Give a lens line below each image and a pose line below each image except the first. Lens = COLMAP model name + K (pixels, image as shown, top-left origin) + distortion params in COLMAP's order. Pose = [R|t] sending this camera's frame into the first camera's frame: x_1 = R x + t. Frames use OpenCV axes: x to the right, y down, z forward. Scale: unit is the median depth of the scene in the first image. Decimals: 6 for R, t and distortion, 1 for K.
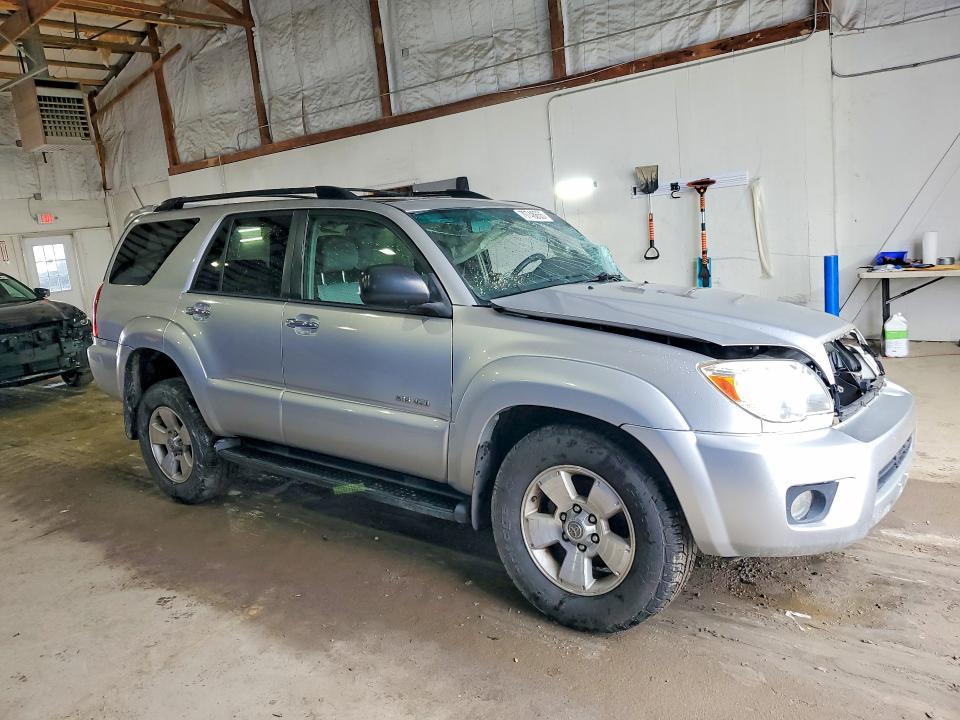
lens RADIAL K [[759.0, 0, 480.0], [0, 759.0, 360.0], [0, 0, 1]] dist [0.006900, 0.009337]
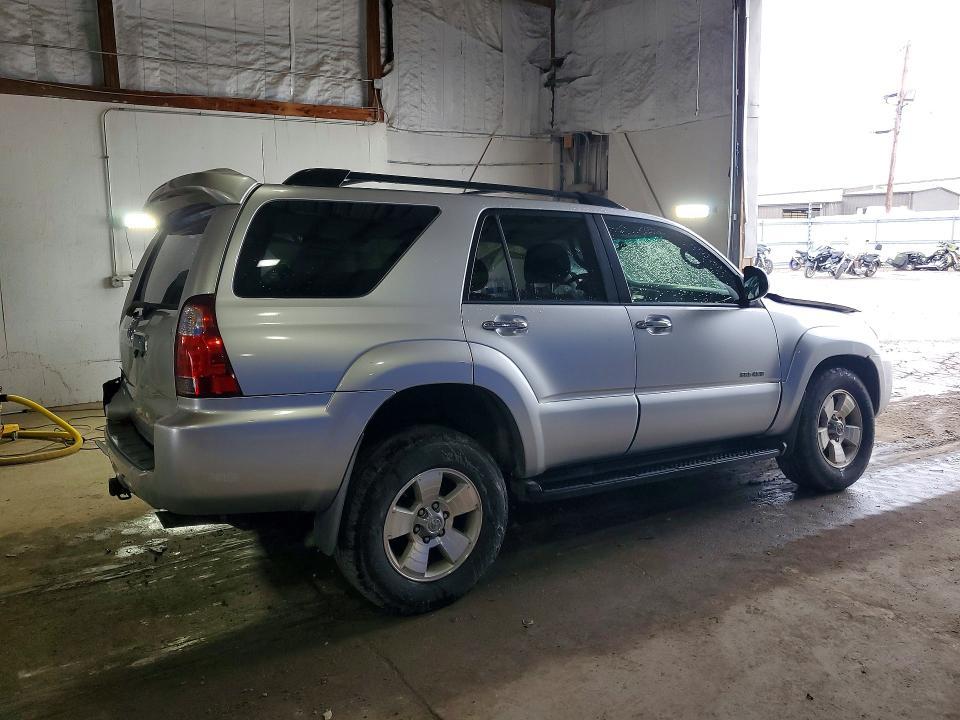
lens RADIAL K [[759.0, 0, 480.0], [0, 759.0, 360.0], [0, 0, 1]] dist [0.006900, 0.009337]
pose [[0.317280, -0.056207, 0.946665, -0.622322], [0.156545, 0.987652, 0.006173, -0.021297], [-0.935322, 0.146237, 0.322161, 0.433374]]
